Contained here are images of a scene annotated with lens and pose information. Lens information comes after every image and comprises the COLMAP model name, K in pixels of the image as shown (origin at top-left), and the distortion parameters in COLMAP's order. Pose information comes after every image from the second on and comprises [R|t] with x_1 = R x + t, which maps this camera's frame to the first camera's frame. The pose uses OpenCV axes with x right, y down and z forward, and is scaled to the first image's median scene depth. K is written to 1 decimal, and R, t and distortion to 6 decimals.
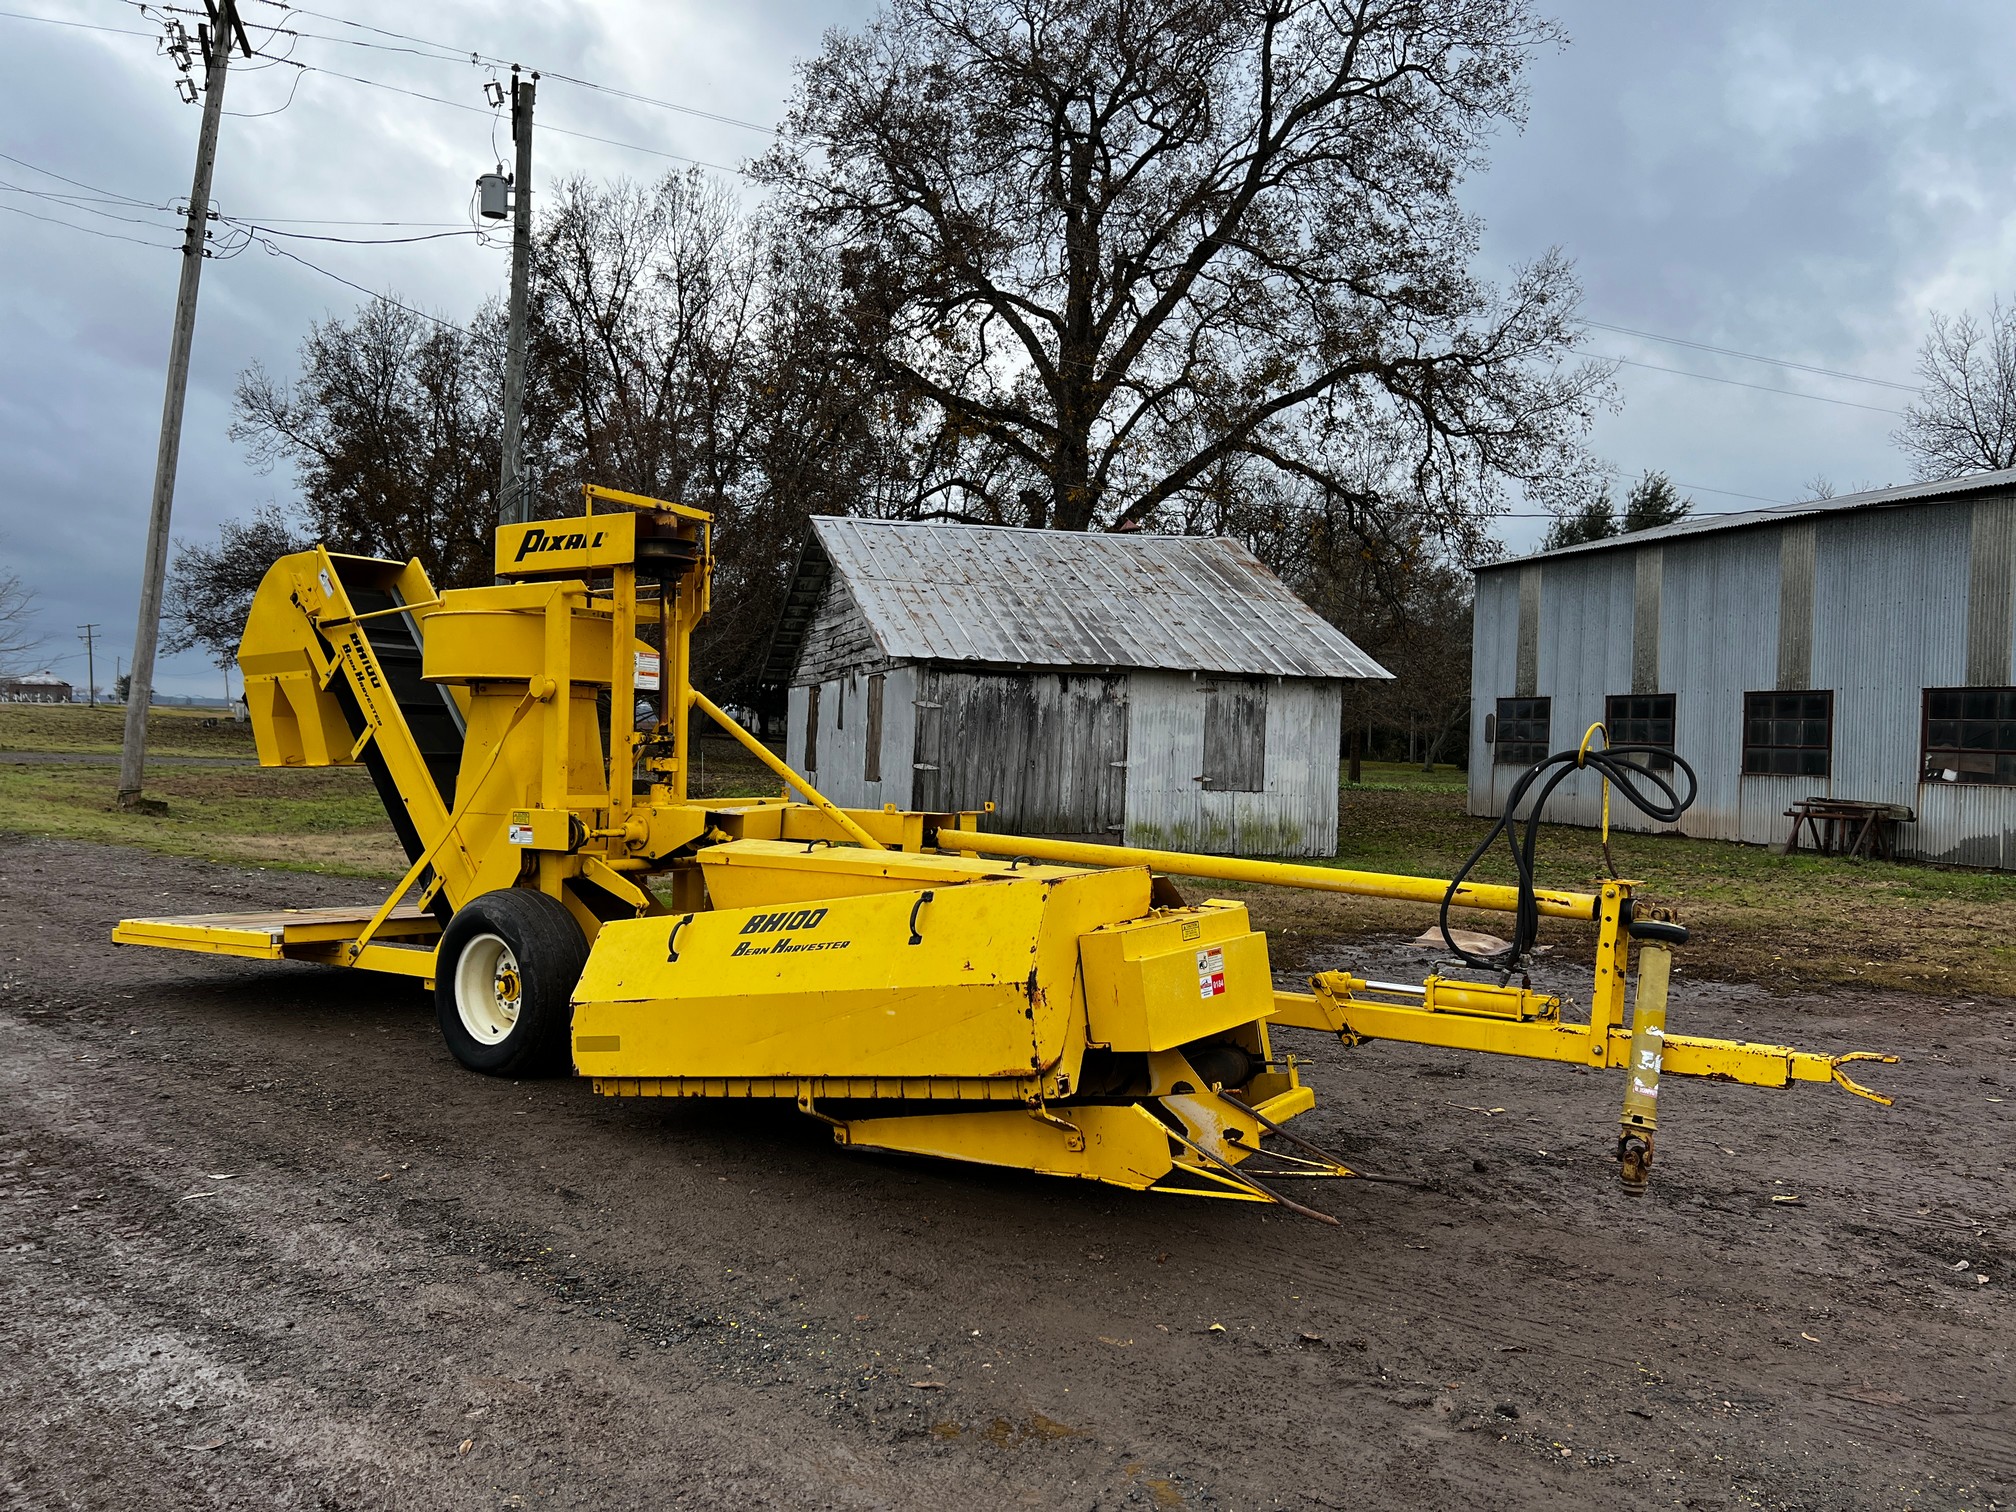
lens RADIAL K [[1500.4, 0, 1011.3], [0, 1500.4, 756.7], [0, 0, 1]] dist [0.048003, -0.028502]
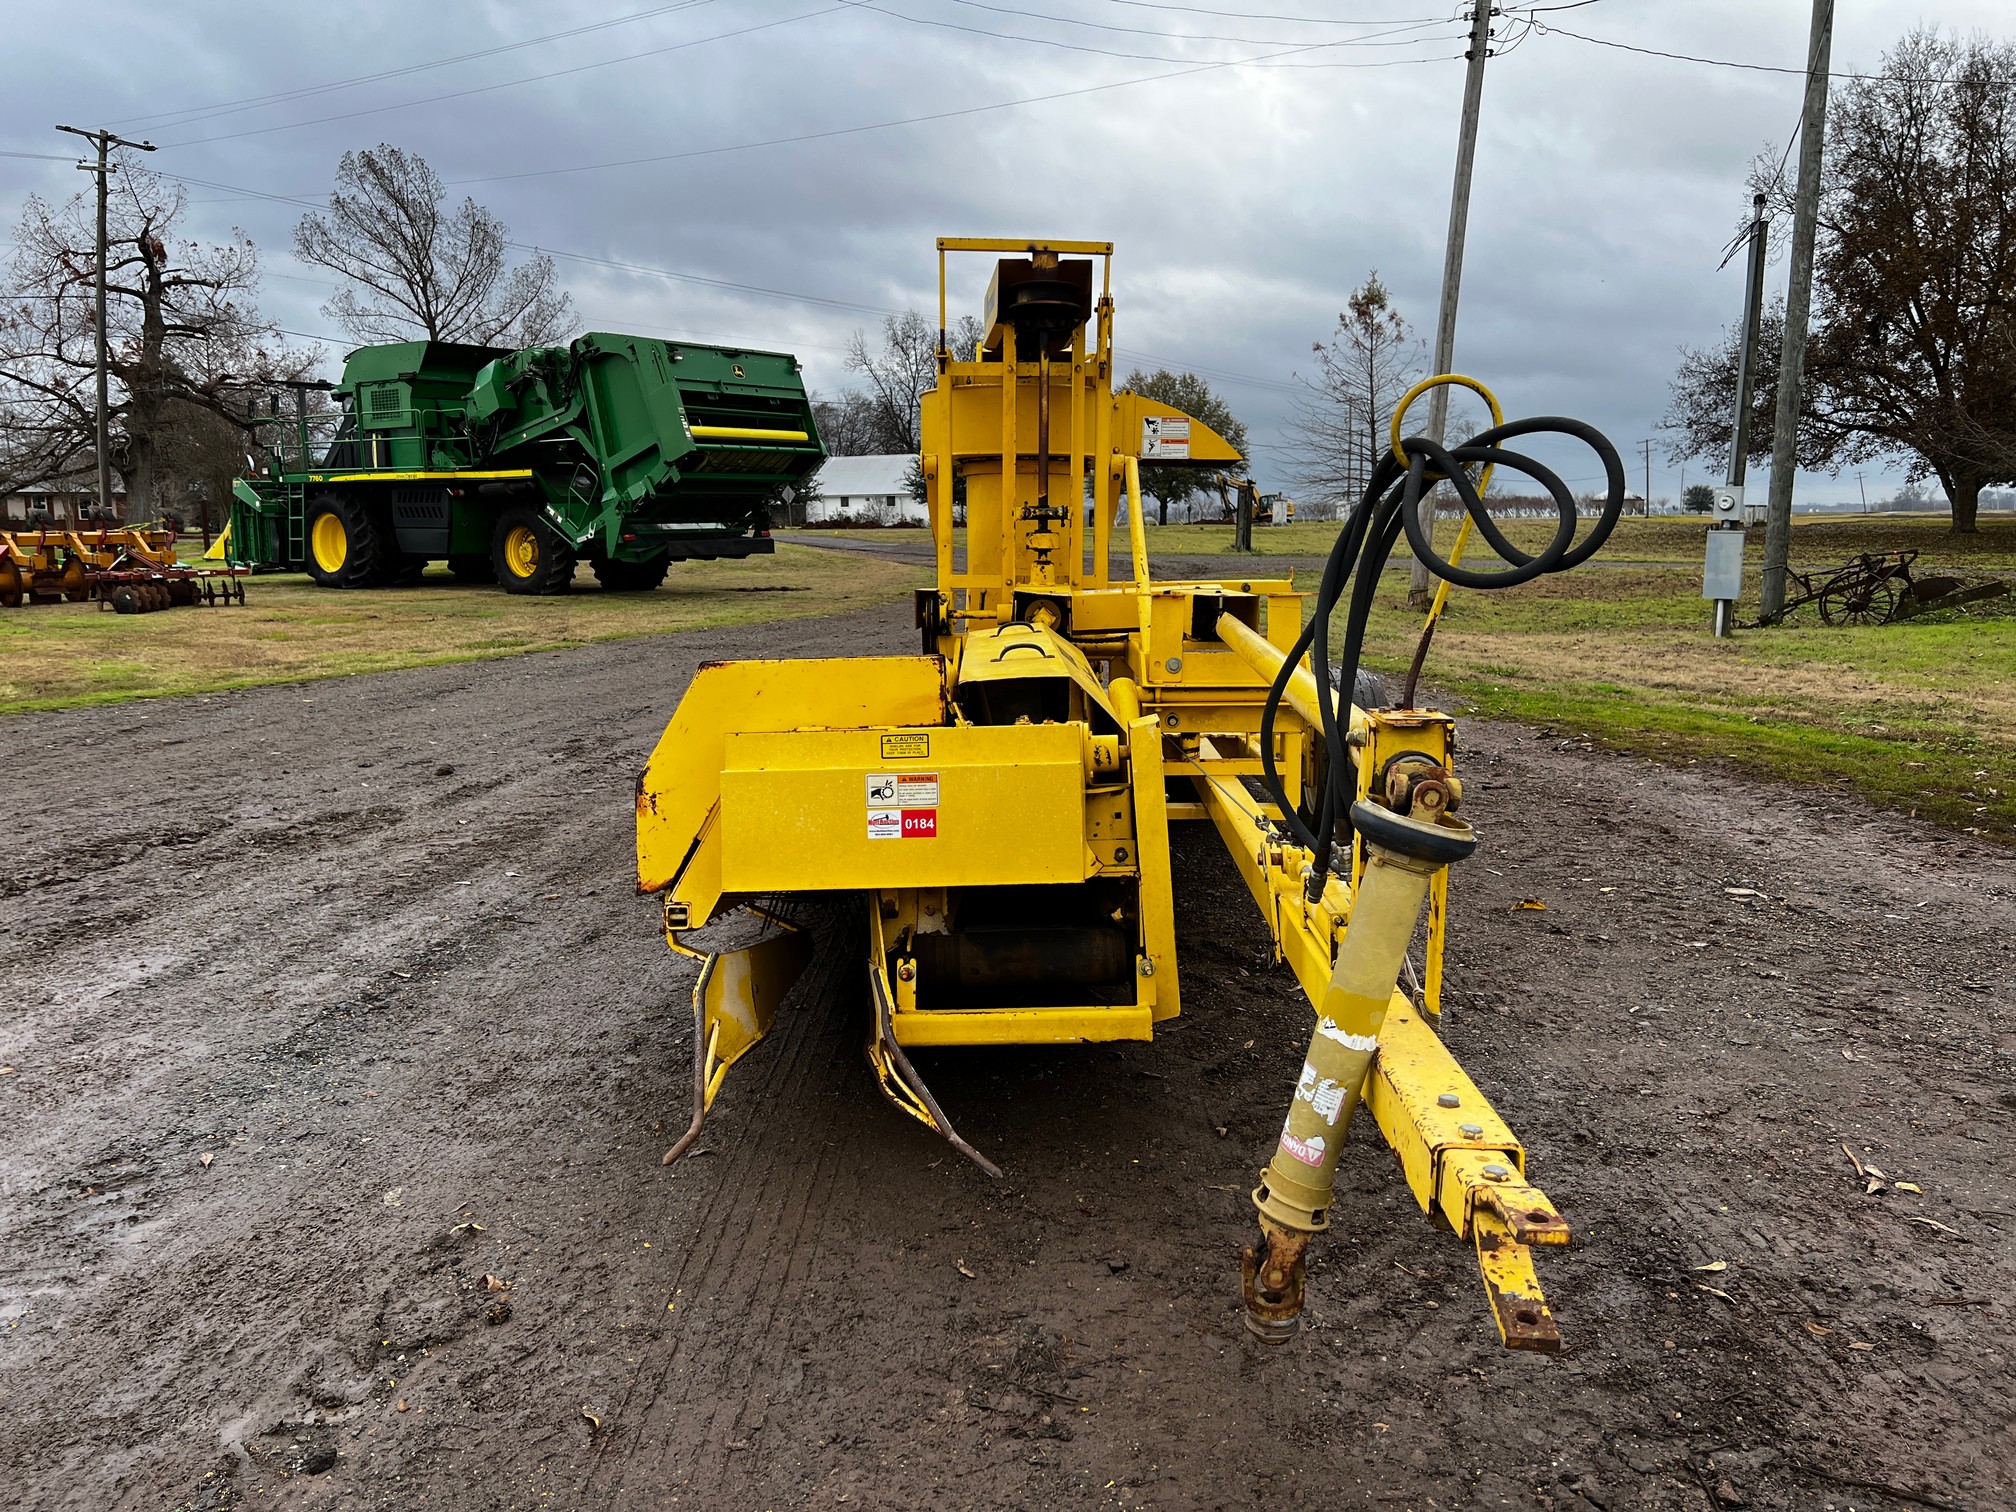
lens RADIAL K [[1500.4, 0, 1007.9], [0, 1500.4, 754.2], [0, 0, 1]] dist [0.048003, -0.028502]
pose [[0.580732, 0.089598, -0.809149, 0.490692], [0.012033, 0.992872, 0.118579, 0.025197], [0.814006, -0.078599, 0.575514, 0.432096]]
